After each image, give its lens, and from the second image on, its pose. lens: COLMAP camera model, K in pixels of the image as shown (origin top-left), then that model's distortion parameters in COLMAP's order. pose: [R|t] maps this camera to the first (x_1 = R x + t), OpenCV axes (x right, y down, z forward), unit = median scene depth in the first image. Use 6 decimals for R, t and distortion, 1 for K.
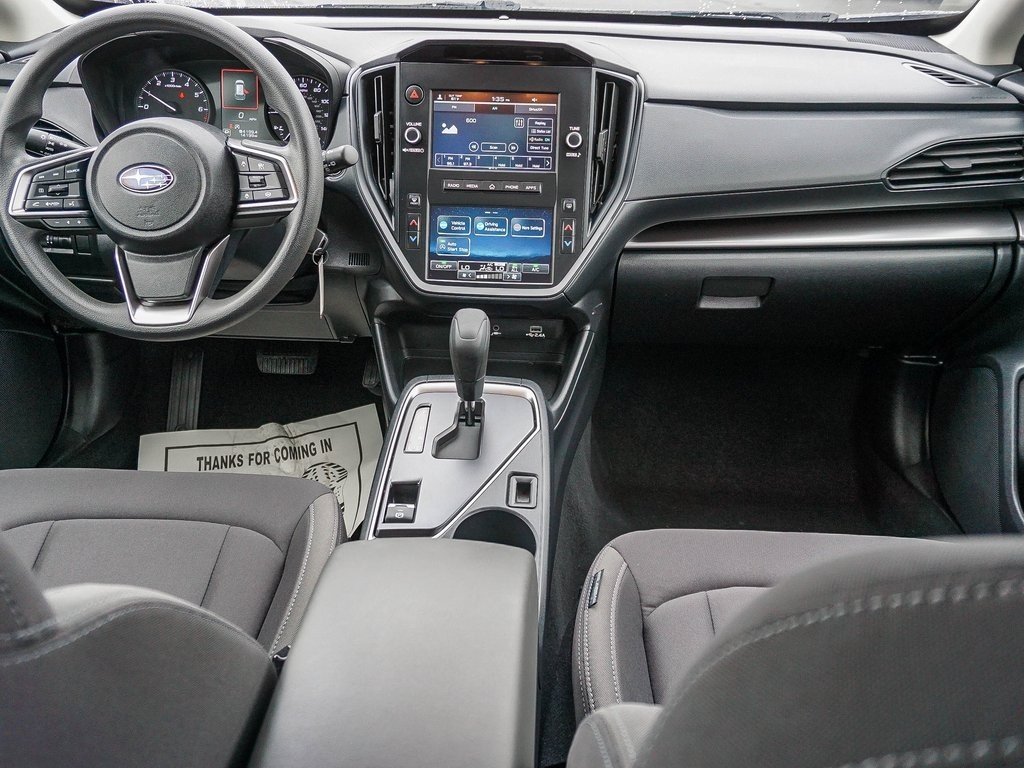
lens RADIAL K [[902.4, 0, 514.3], [0, 902.4, 383.4], [0, 0, 1]] dist [0.043674, 0.000089]
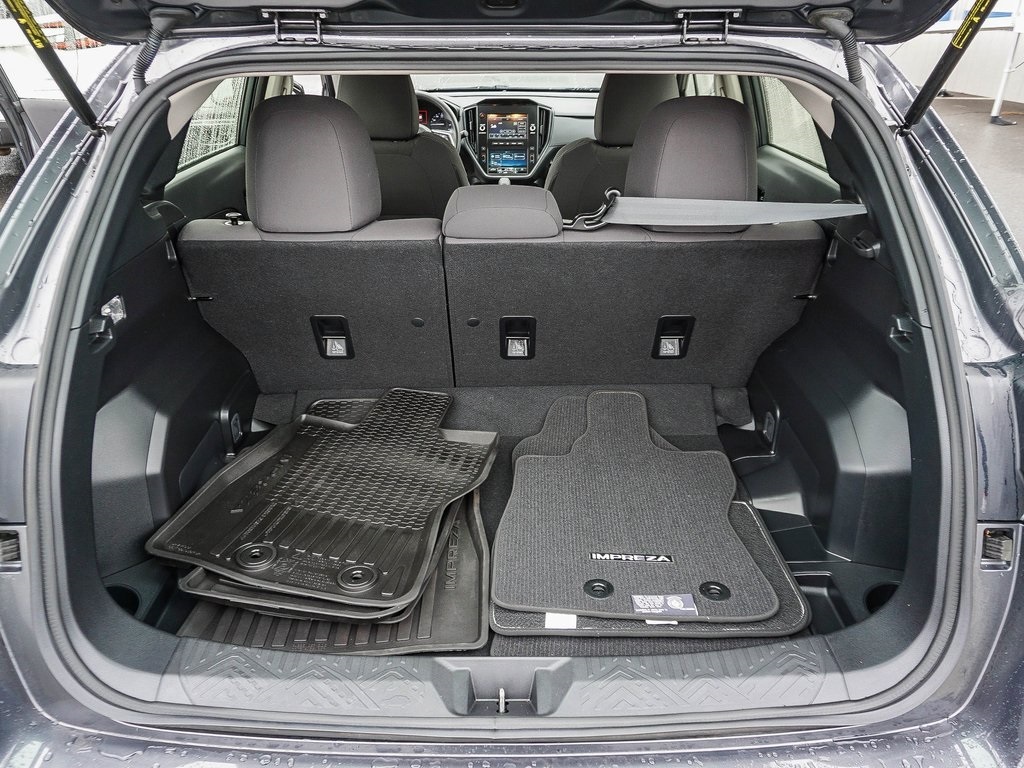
lens RADIAL K [[713.4, 0, 509.2], [0, 713.4, 384.7], [0, 0, 1]] dist [0.001222, 0.000135]
pose [[0.998039, -0.040725, 0.047533, -0.173930], [0.040336, 0.999145, 0.009109, 0.612259], [-0.047863, -0.007174, 0.998828, -1.529450]]
